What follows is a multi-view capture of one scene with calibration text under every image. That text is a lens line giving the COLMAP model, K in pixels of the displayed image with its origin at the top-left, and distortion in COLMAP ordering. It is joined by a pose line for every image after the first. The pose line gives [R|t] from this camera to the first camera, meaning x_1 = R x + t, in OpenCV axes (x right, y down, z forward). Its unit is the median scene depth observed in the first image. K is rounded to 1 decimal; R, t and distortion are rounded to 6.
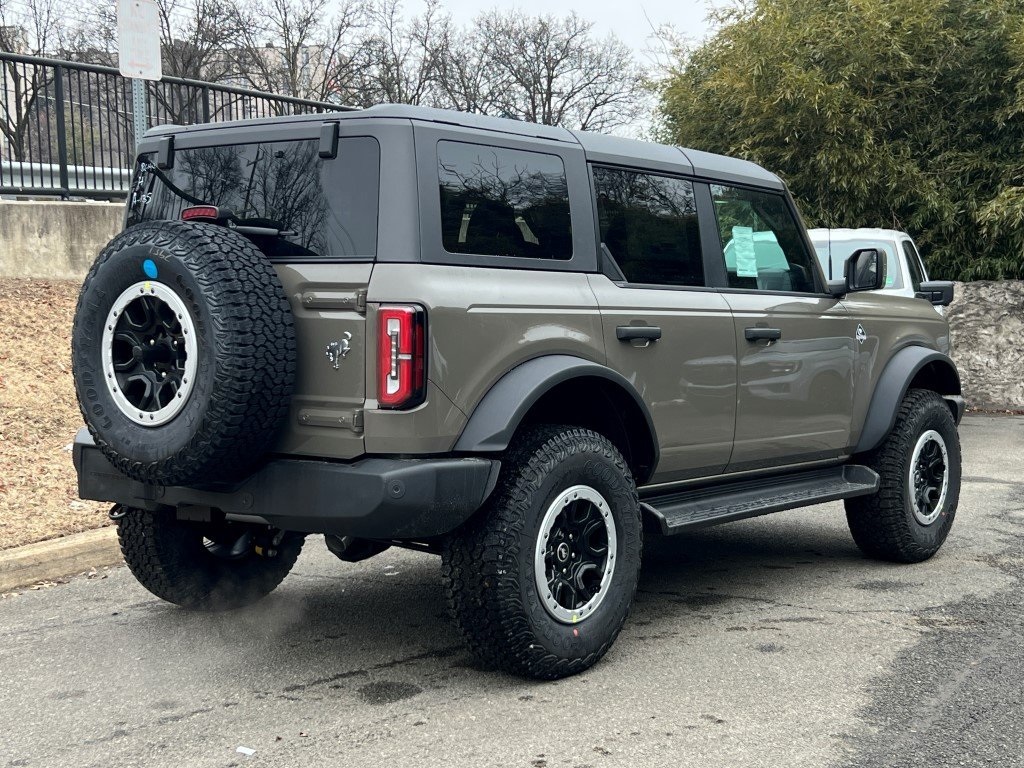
lens RADIAL K [[1517.5, 0, 512.0], [0, 1517.5, 384.0], [0, 0, 1]] dist [0.299097, -0.010060]
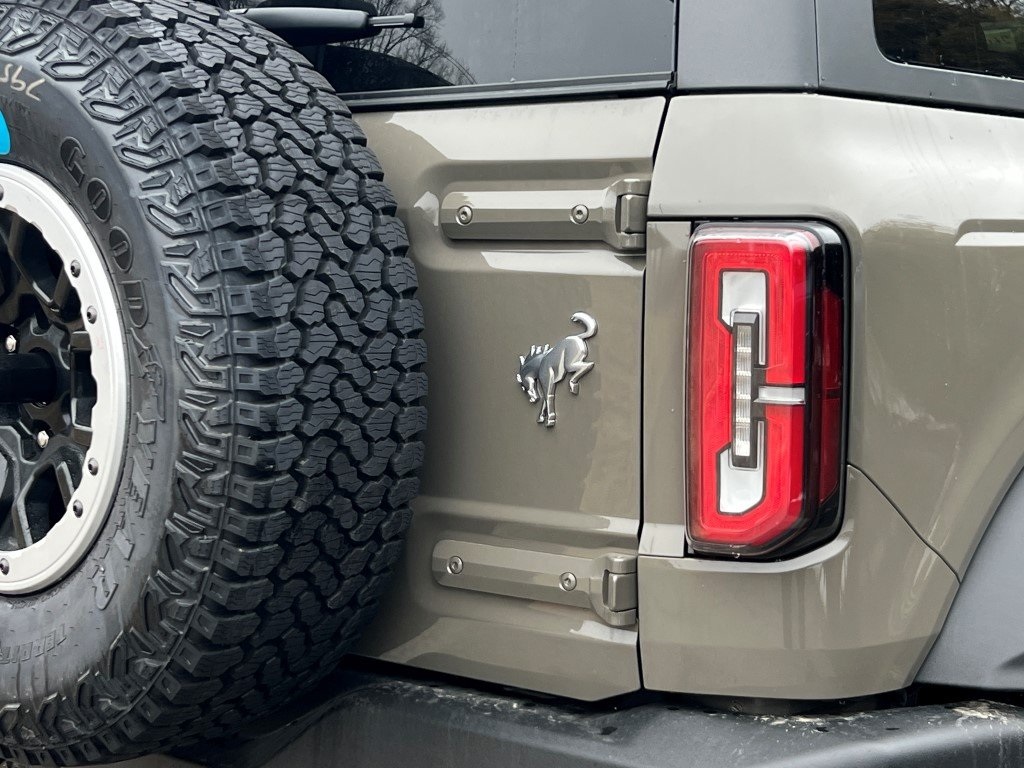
lens RADIAL K [[1552.7, 0, 512.0], [0, 1552.7, 384.0], [0, 0, 1]] dist [0.172997, -0.028027]
pose [[0.999217, -0.005390, -0.039208, -0.111037], [0.006966, 0.999169, 0.040170, -0.032624], [0.038959, -0.040412, 0.998423, 0.673894]]
